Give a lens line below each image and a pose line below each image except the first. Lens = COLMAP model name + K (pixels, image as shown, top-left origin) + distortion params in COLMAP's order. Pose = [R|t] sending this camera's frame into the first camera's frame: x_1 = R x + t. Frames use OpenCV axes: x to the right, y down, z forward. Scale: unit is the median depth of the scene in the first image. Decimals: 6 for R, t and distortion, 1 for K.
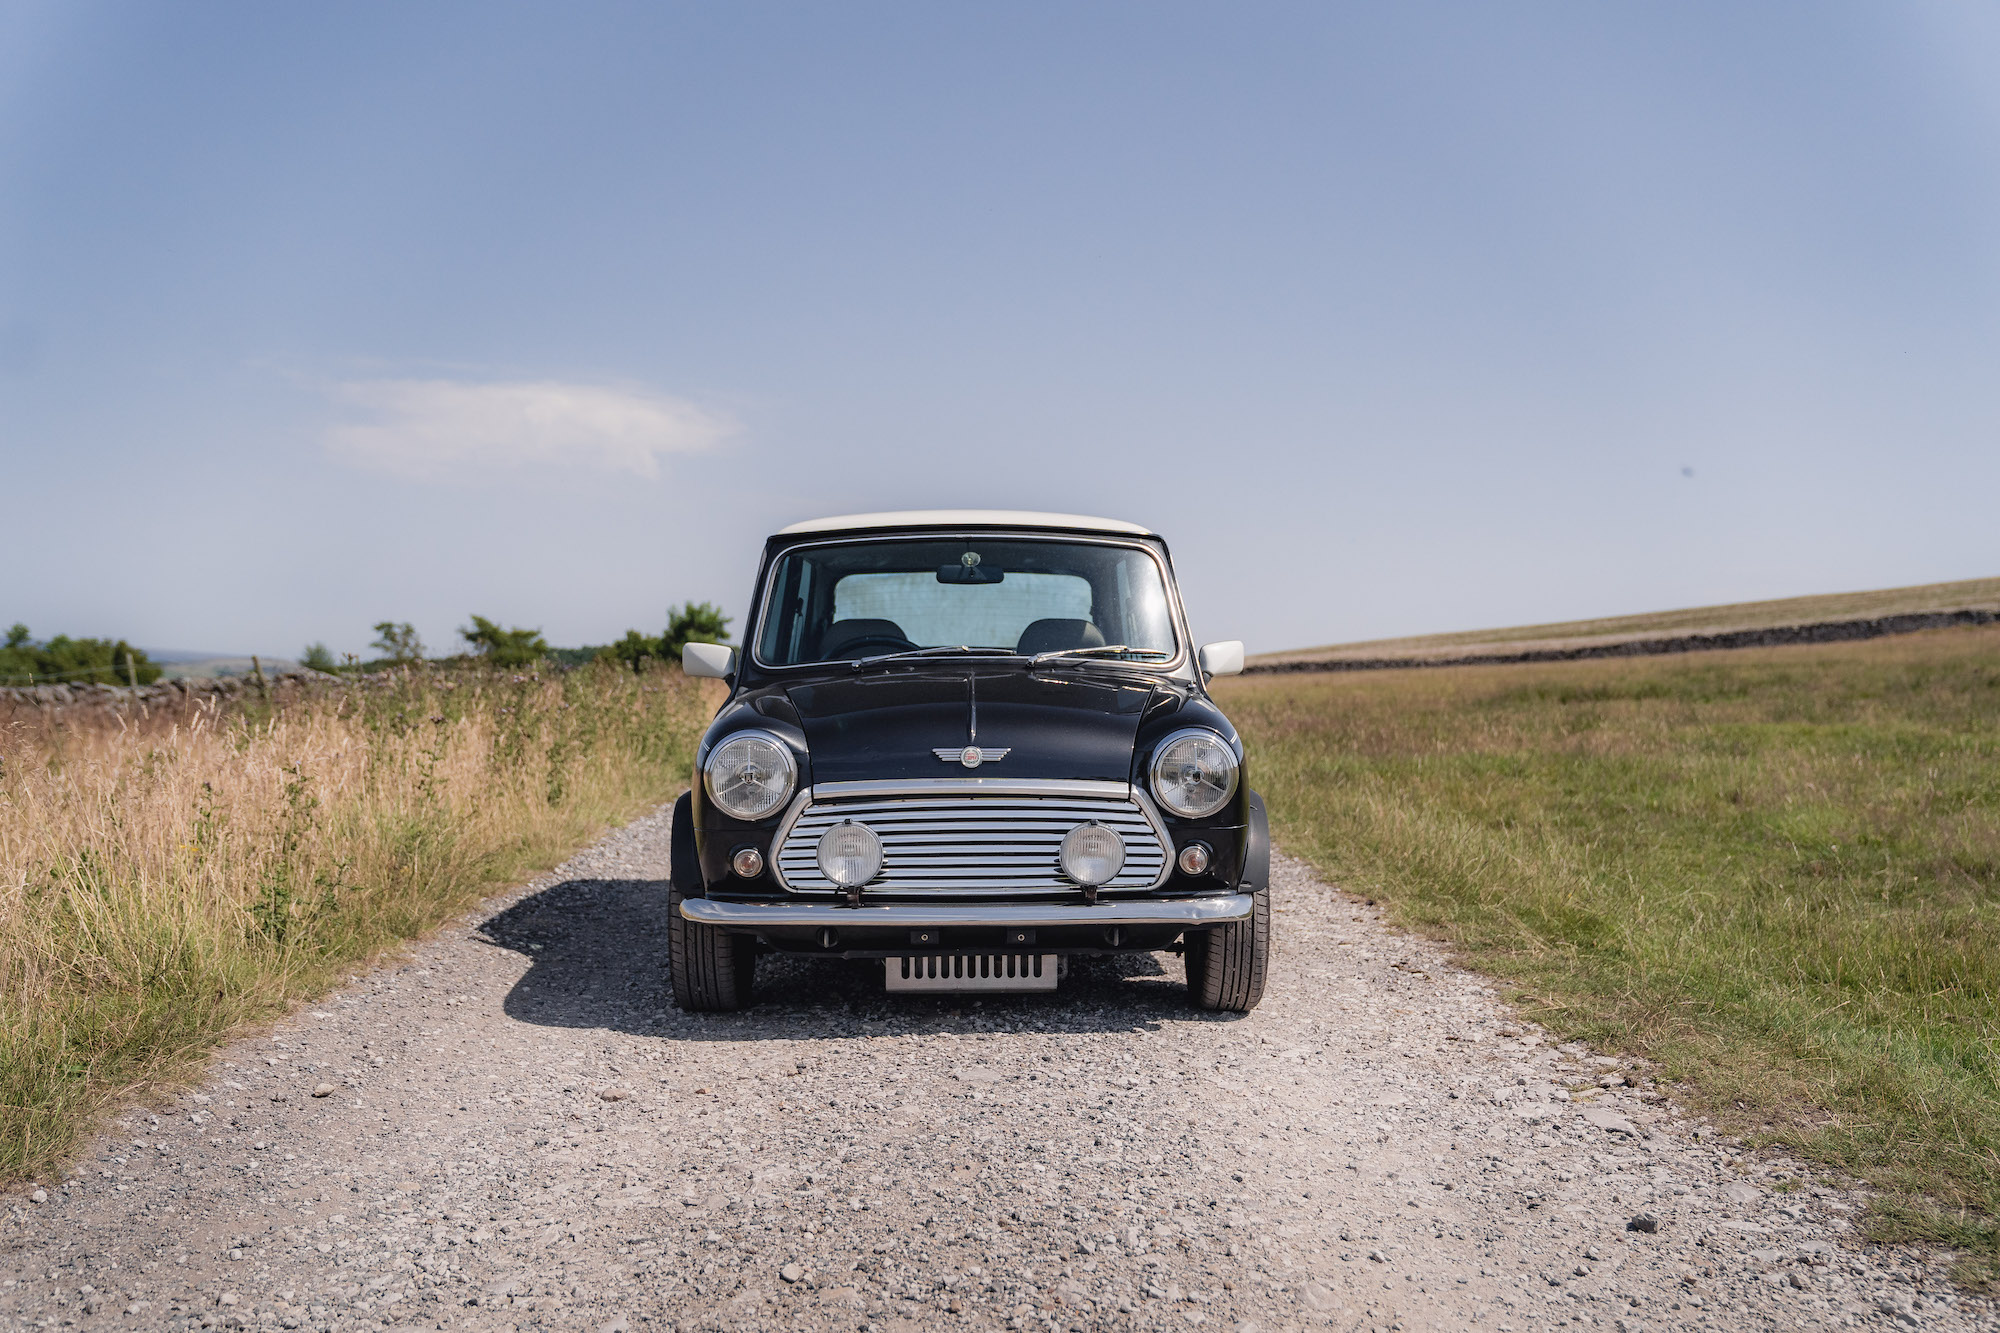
lens RADIAL K [[1966.7, 0, 986.7], [0, 1966.7, 652.7], [0, 0, 1]] dist [0.047886, 0.000000]
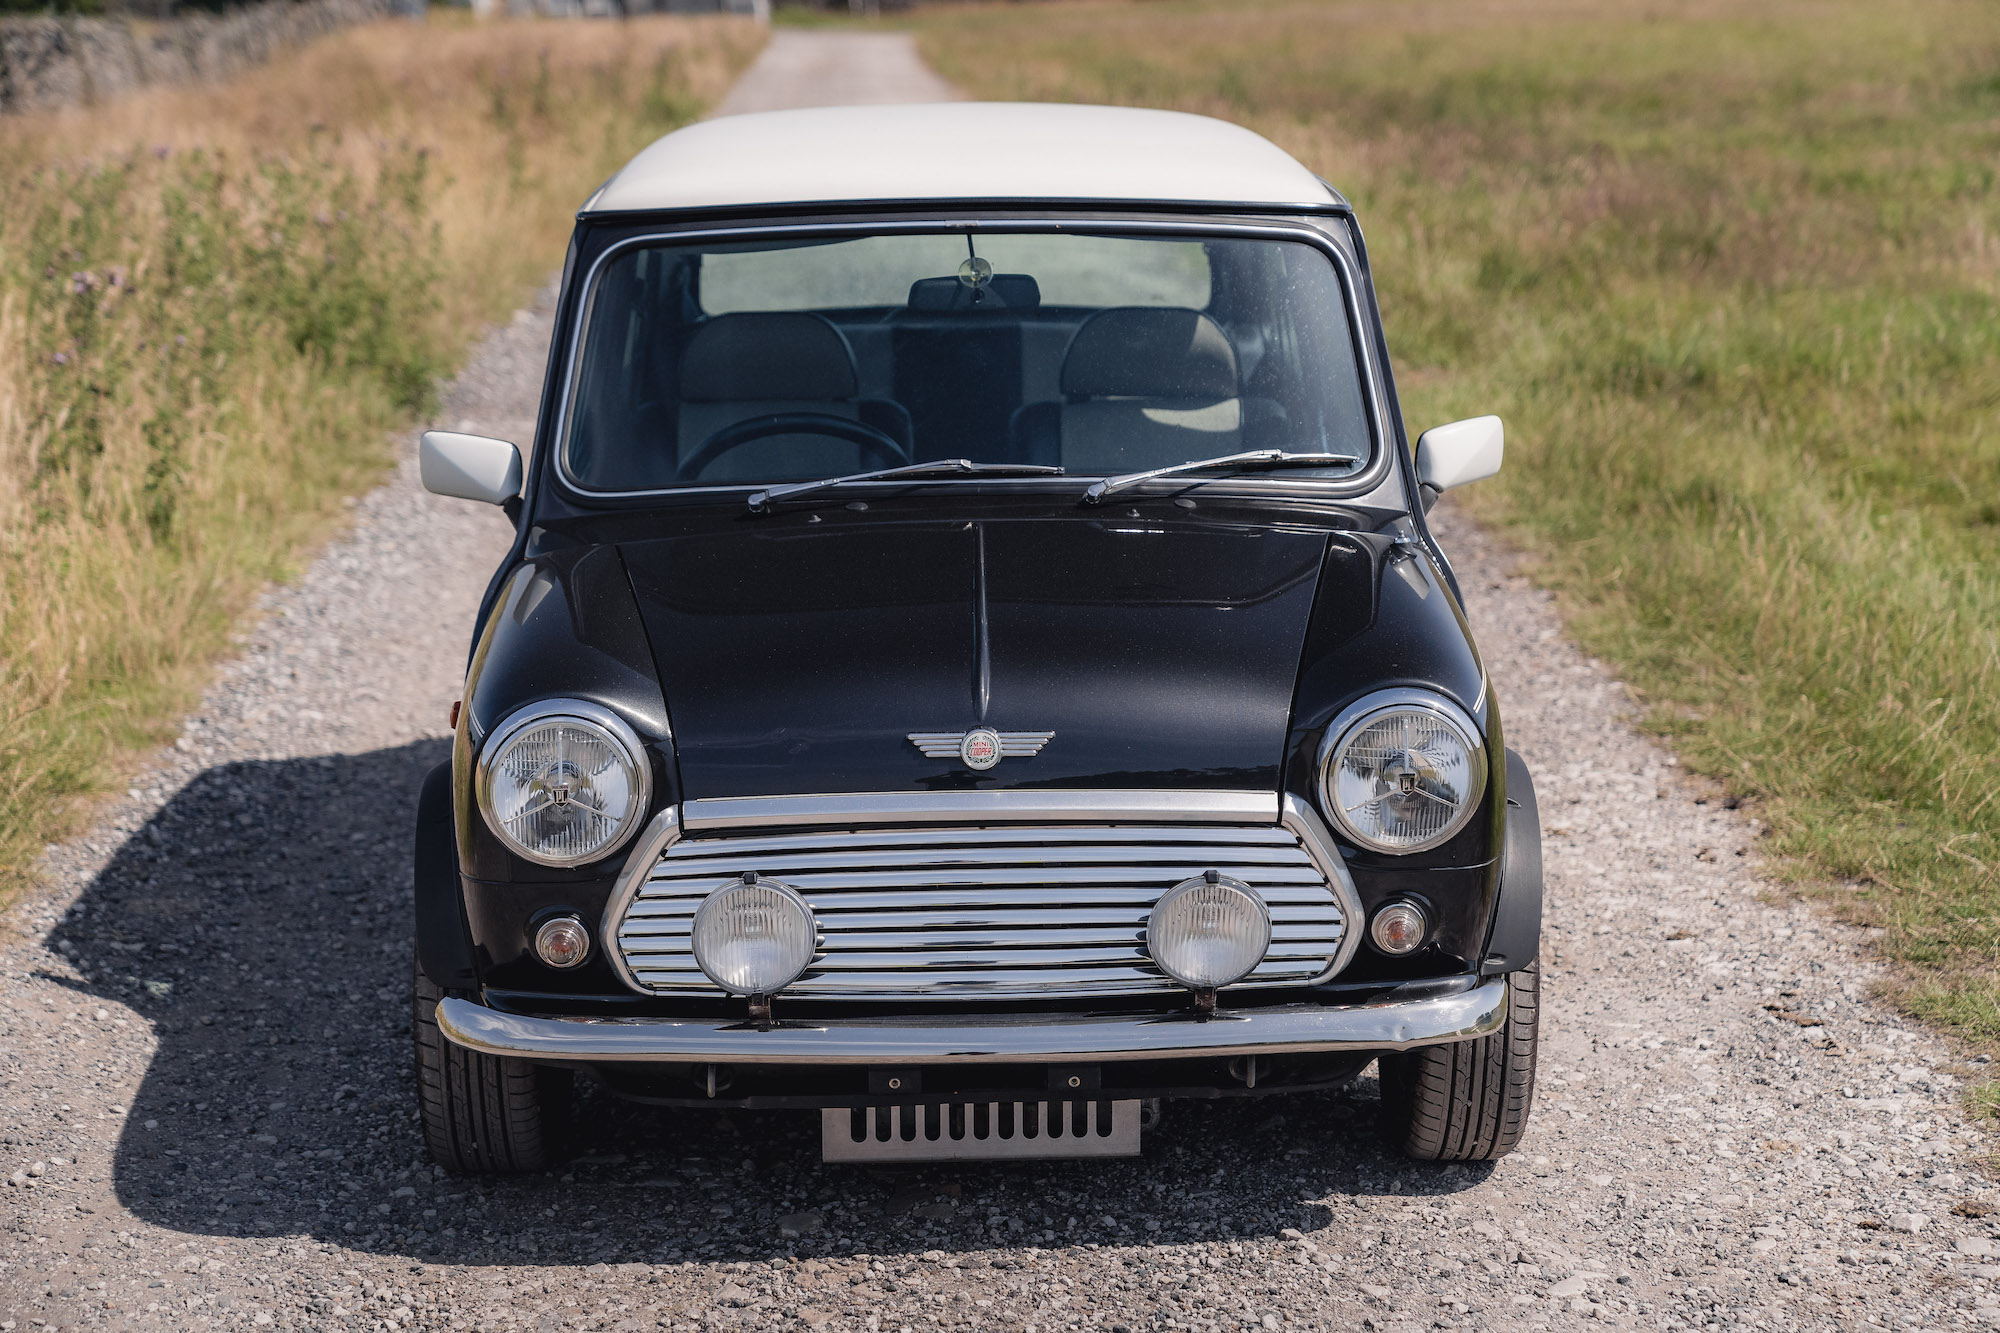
lens RADIAL K [[3893.4, 0, 999.7], [0, 3893.4, 671.0], [0, 0, 1]] dist [0.046014, 0.000000]
pose [[0.999995, -0.001192, 0.002814, -0.005594], [0.000643, 0.982217, 0.187746, -0.160357], [-0.002988, -0.187743, 0.982214, -0.022074]]
